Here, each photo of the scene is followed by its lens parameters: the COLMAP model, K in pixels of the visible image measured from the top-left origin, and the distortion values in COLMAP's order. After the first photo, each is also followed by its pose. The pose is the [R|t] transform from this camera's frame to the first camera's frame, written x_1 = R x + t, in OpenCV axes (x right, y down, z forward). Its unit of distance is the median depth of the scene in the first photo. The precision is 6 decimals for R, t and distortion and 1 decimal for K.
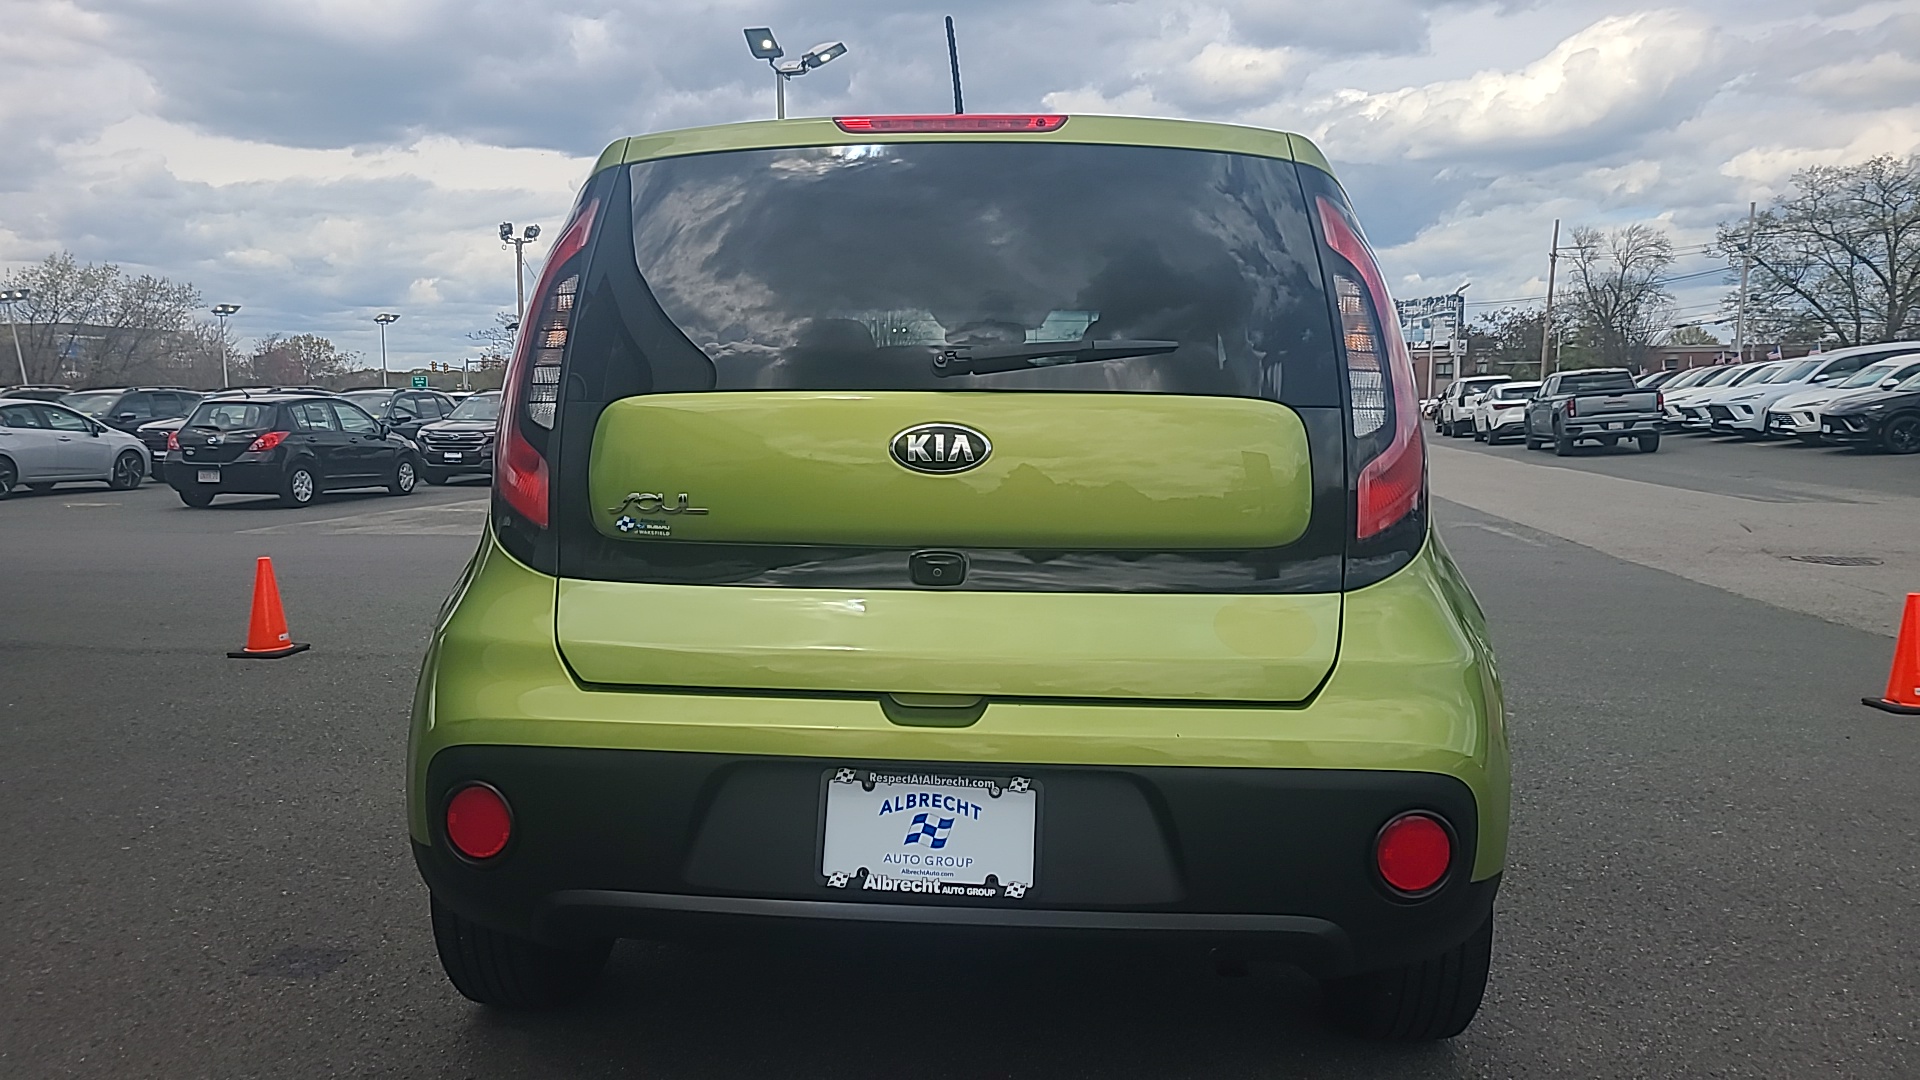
lens RADIAL K [[1425.4, 0, 905.3], [0, 1425.4, 529.4], [0, 0, 1]] dist [0.045786, -0.027231]
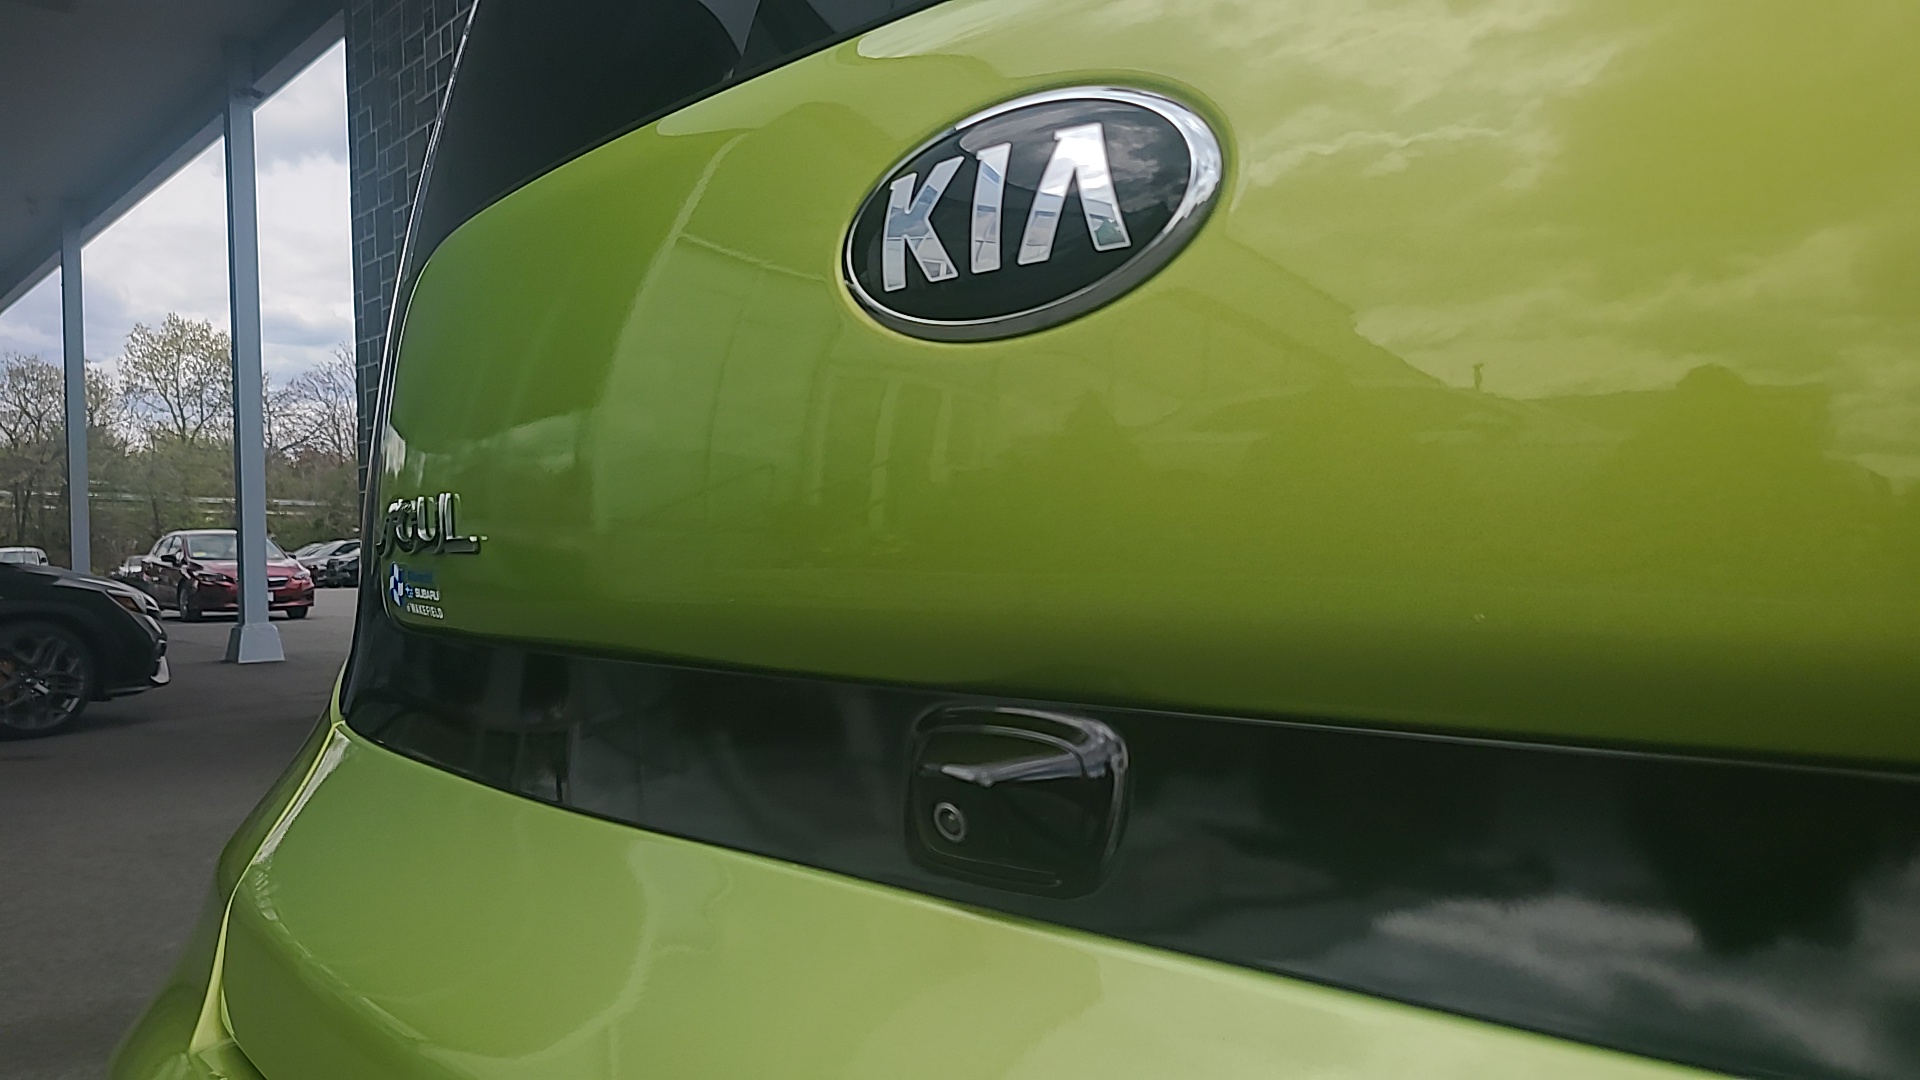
lens RADIAL K [[1425.4, 0, 917.6], [0, 1425.4, 547.5], [0, 0, 1]] dist [0.045786, -0.027231]
pose [[0.770784, -0.016981, -0.636871, 0.014100], [-0.025986, 0.997975, -0.058059, 0.000331], [0.636567, 0.061300, 0.768782, 0.081057]]
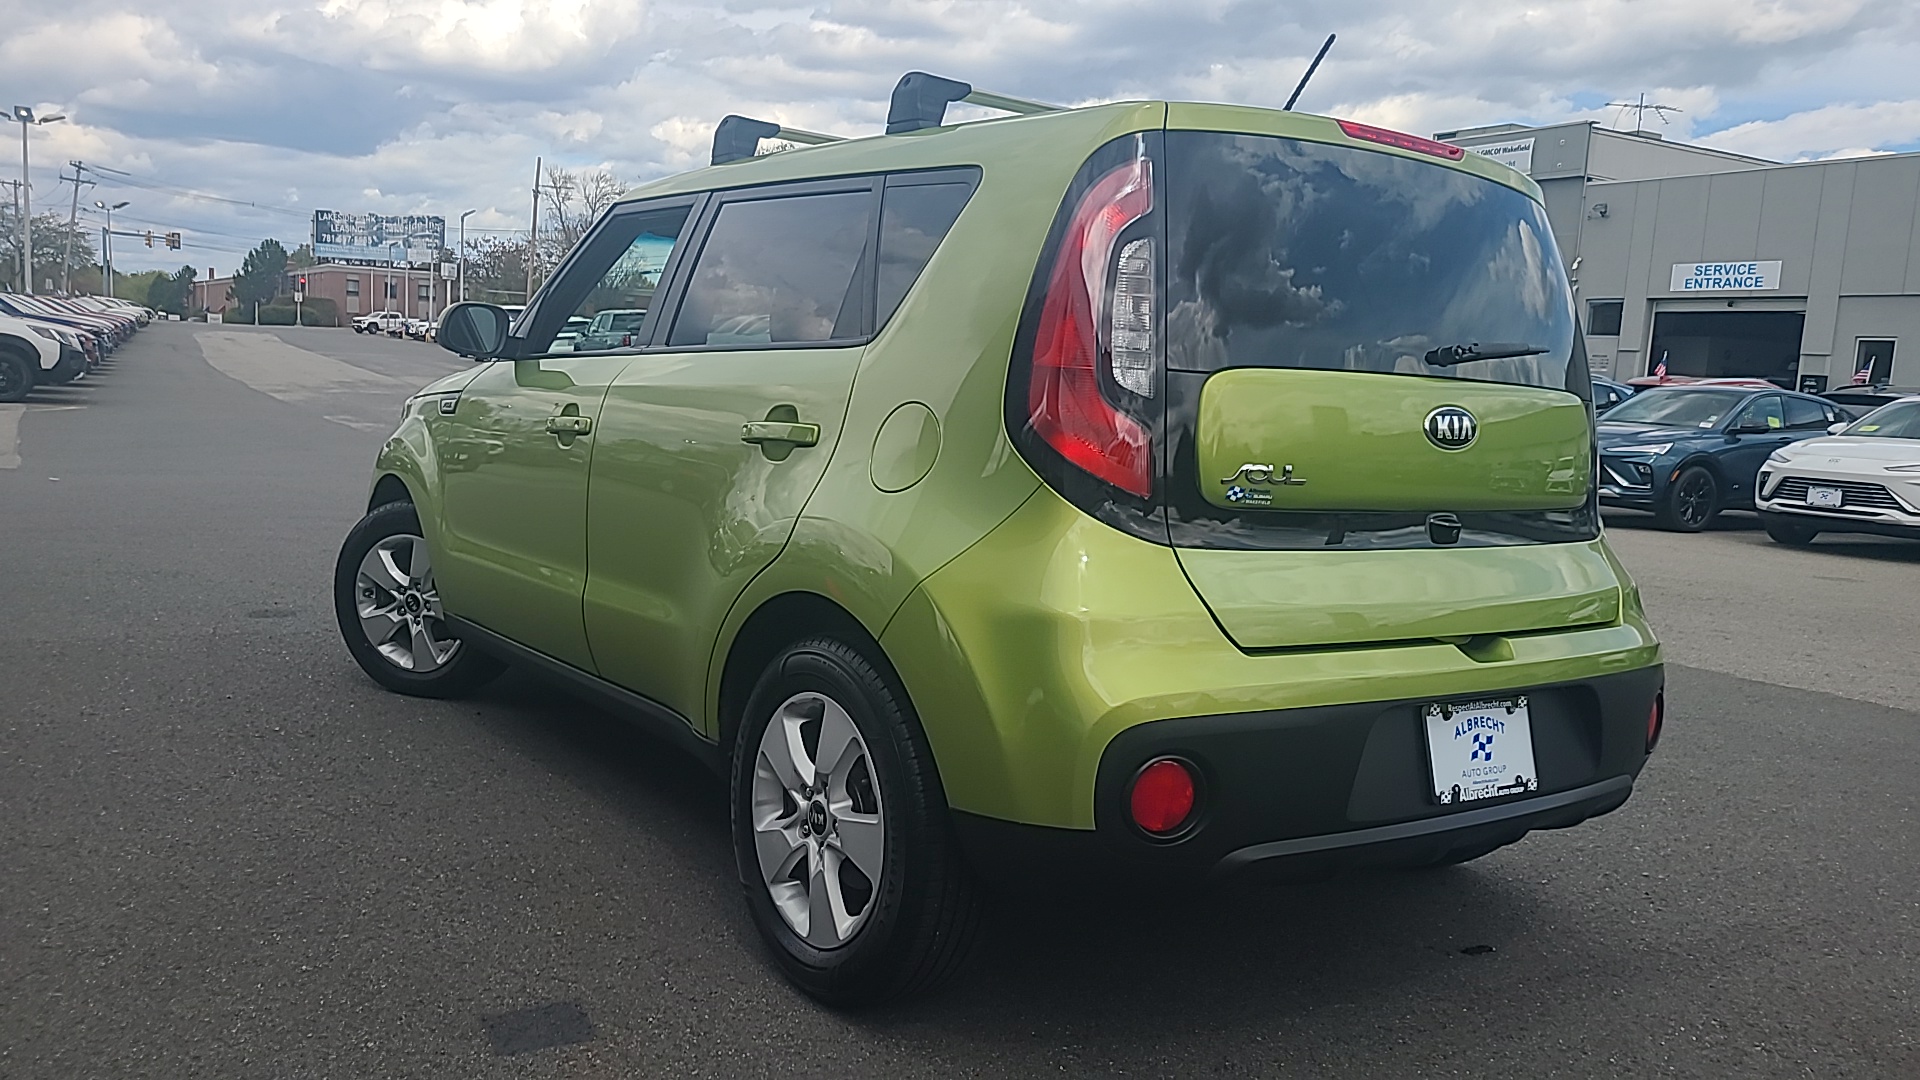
lens RADIAL K [[1425.4, 0, 918.1], [0, 1425.4, 546.2], [0, 0, 1]] dist [0.045786, -0.027231]
pose [[0.760233, -0.034032, 0.648759, -0.105203], [-0.009440, 0.997943, 0.063410, -0.002942], [-0.649582, -0.054331, 0.758348, 0.037008]]
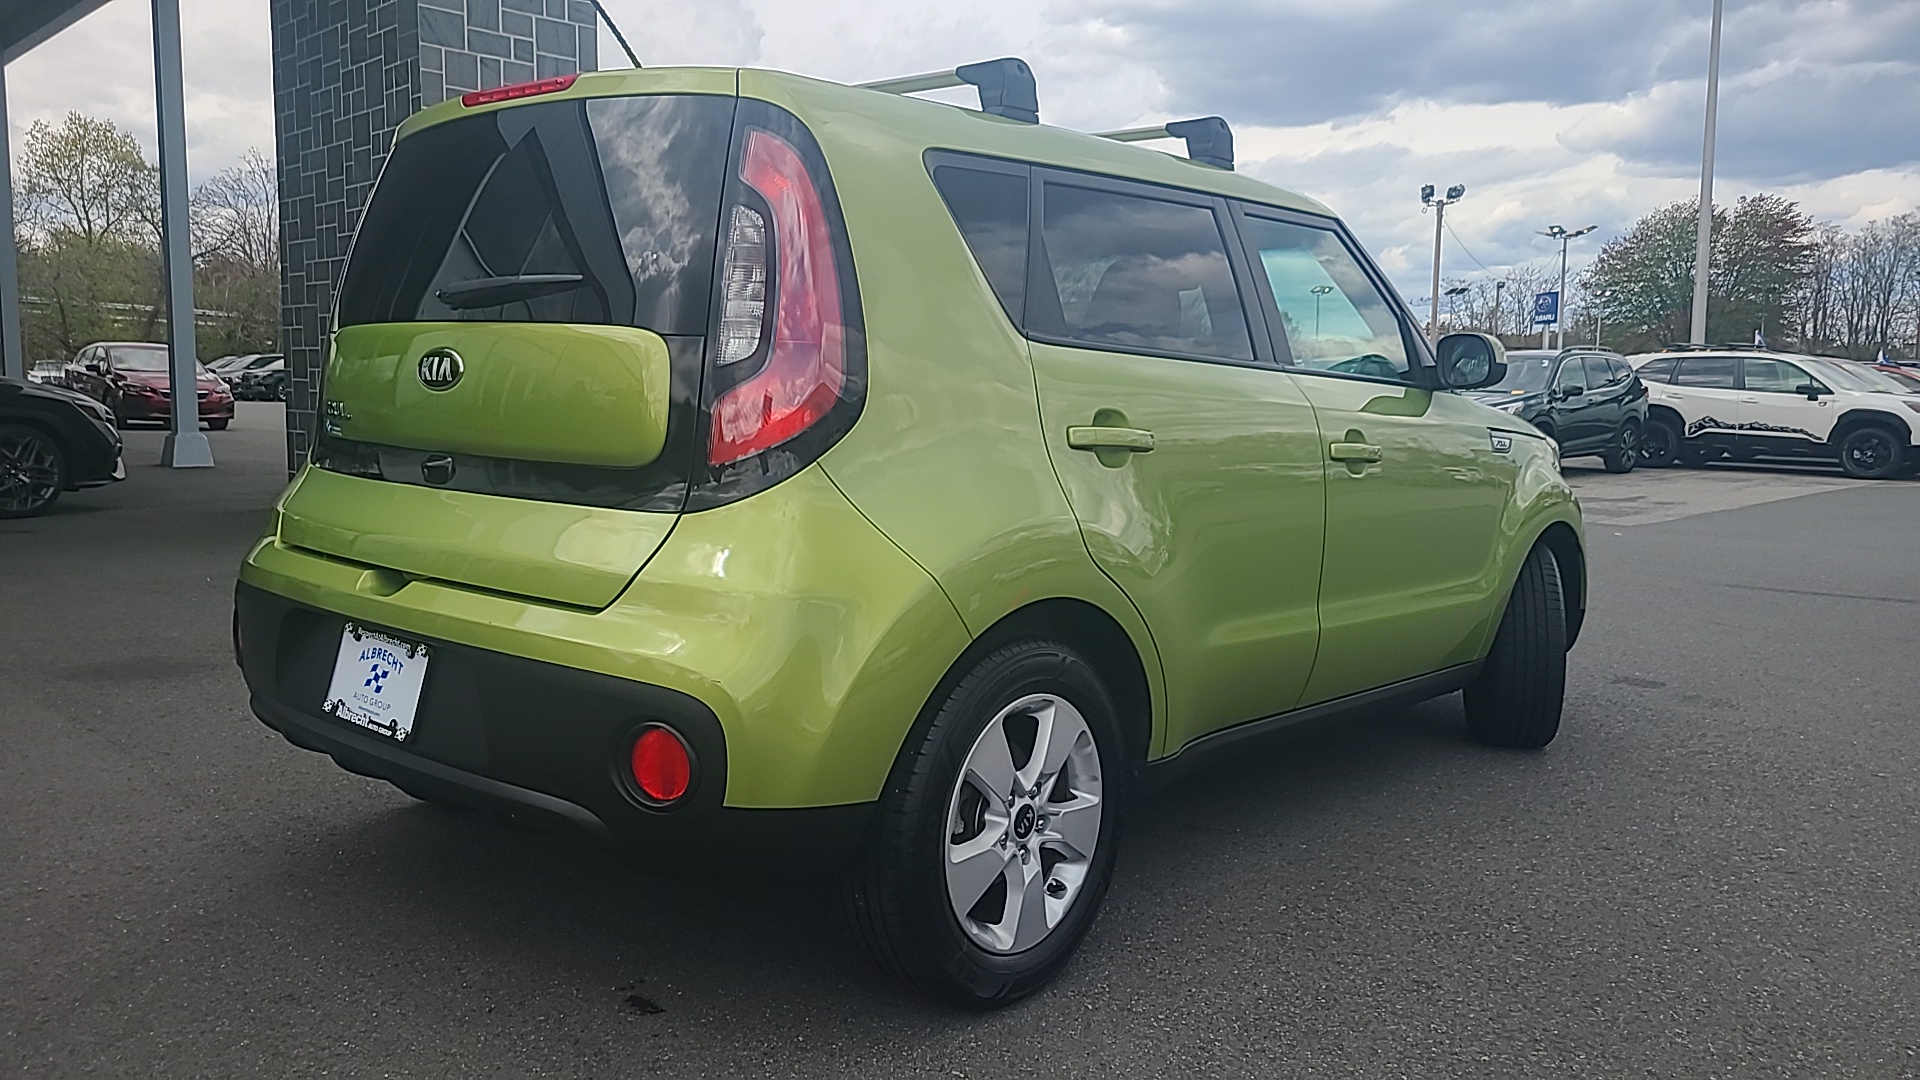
lens RADIAL K [[1425.4, 0, 922.3], [0, 1425.4, 537.1], [0, 0, 1]] dist [0.045786, -0.027231]
pose [[0.802750, 0.077402, -0.591271, 0.104192], [-0.061711, 0.996999, 0.046731, 0.000204], [0.593114, -0.001025, 0.805118, 0.026247]]
